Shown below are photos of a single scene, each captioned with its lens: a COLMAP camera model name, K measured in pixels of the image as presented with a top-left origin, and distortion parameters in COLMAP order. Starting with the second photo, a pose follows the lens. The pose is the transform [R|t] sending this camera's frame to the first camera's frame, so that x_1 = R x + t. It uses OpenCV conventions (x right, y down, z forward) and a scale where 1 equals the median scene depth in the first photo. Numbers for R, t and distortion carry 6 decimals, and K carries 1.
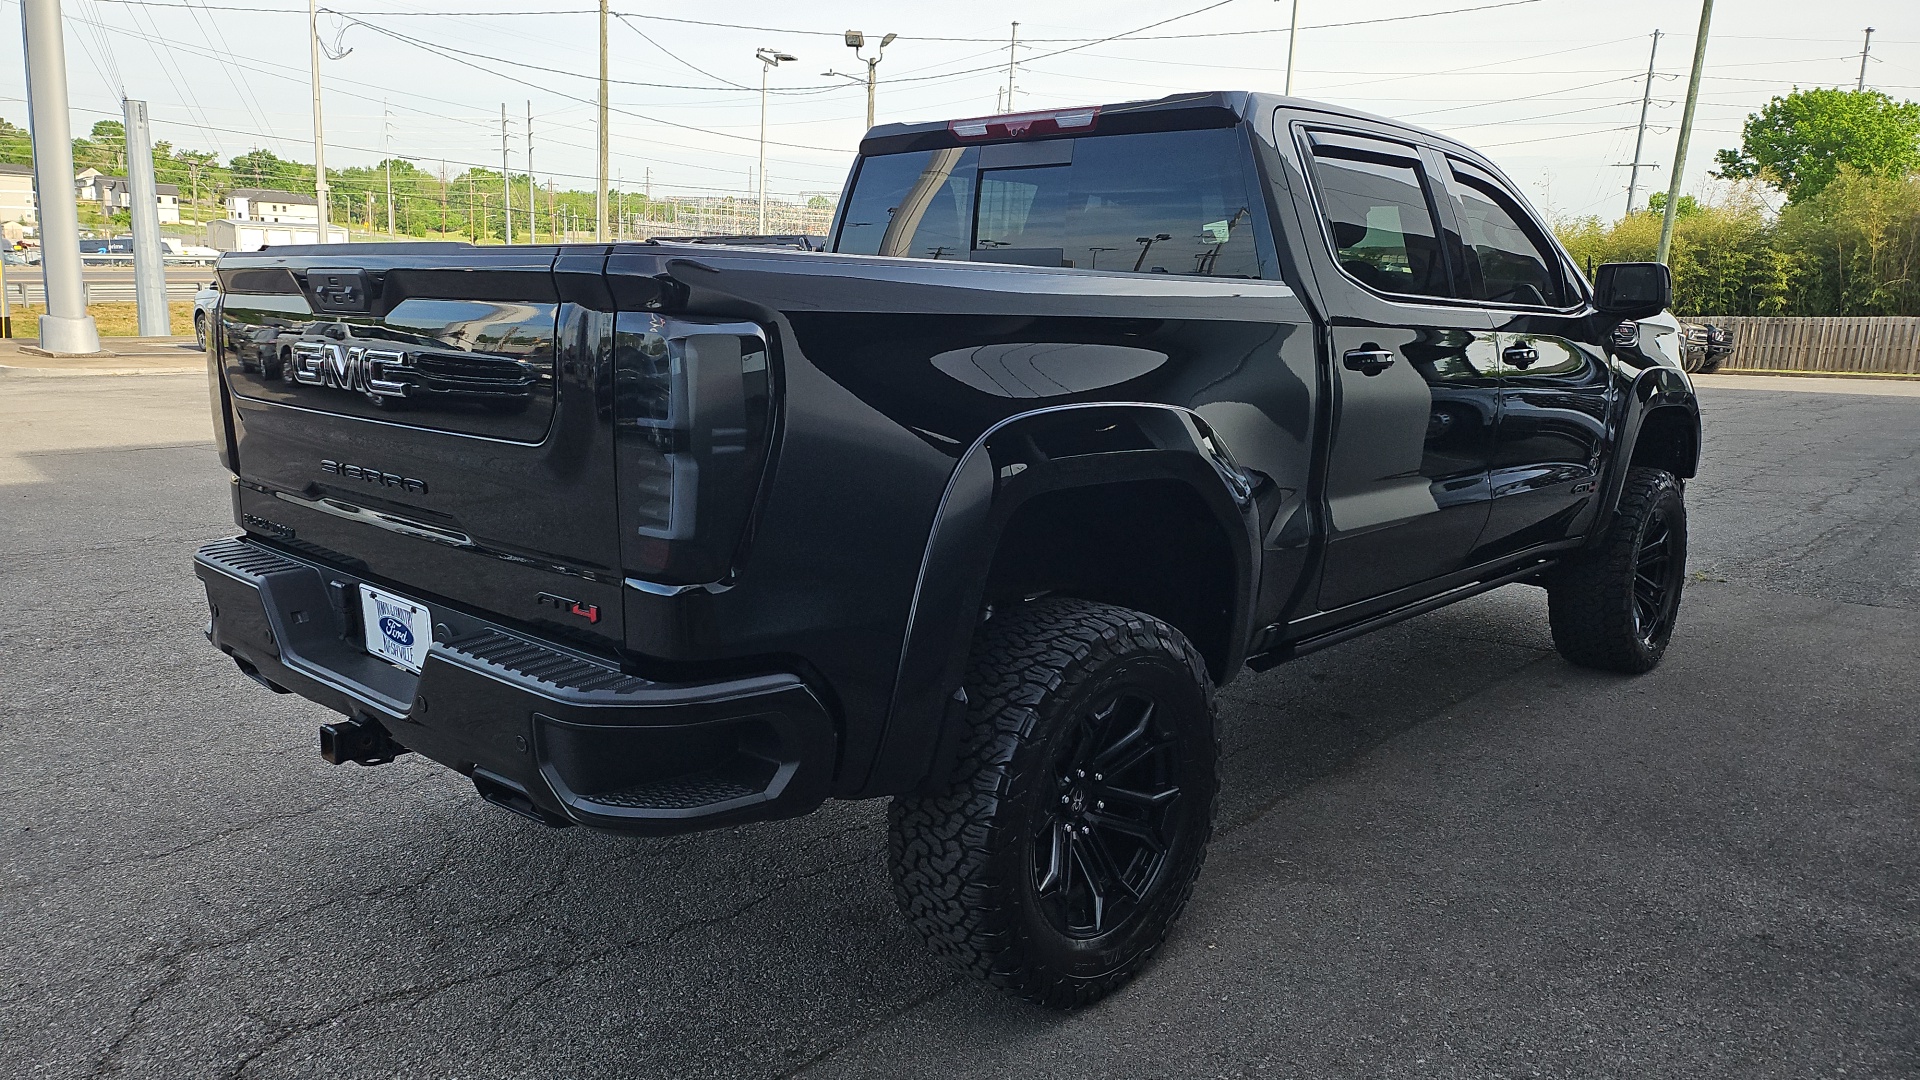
lens RADIAL K [[1337.7, 0, 960.0], [0, 1337.7, 540.0], [0, 0, 1]] dist [0.001685, -0.002858]
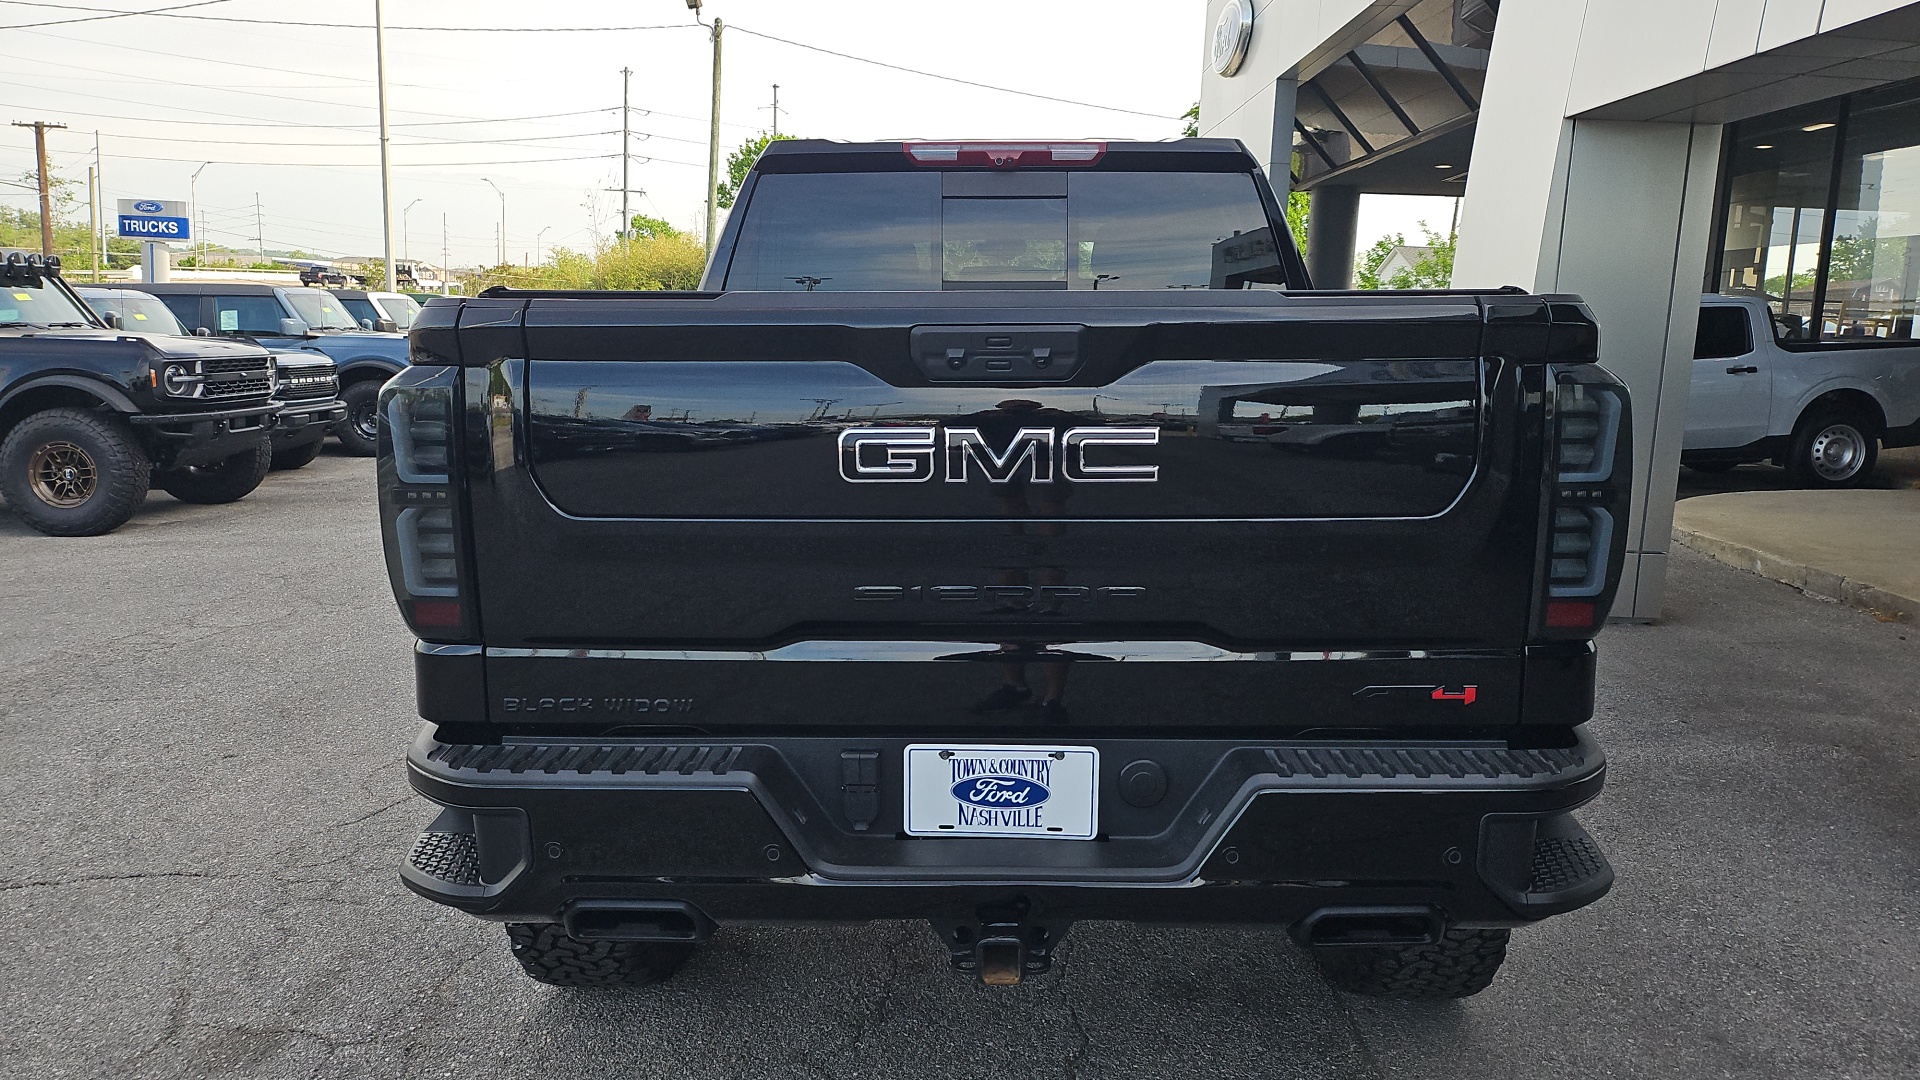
lens RADIAL K [[1337.7, 0, 960.0], [0, 1337.7, 540.0], [0, 0, 1]] dist [0.001685, -0.002858]
pose [[0.752203, -0.121581, 0.647618, -0.577774], [0.129058, 0.990978, 0.036142, -0.065728], [-0.646170, 0.056394, 0.761107, 0.271956]]
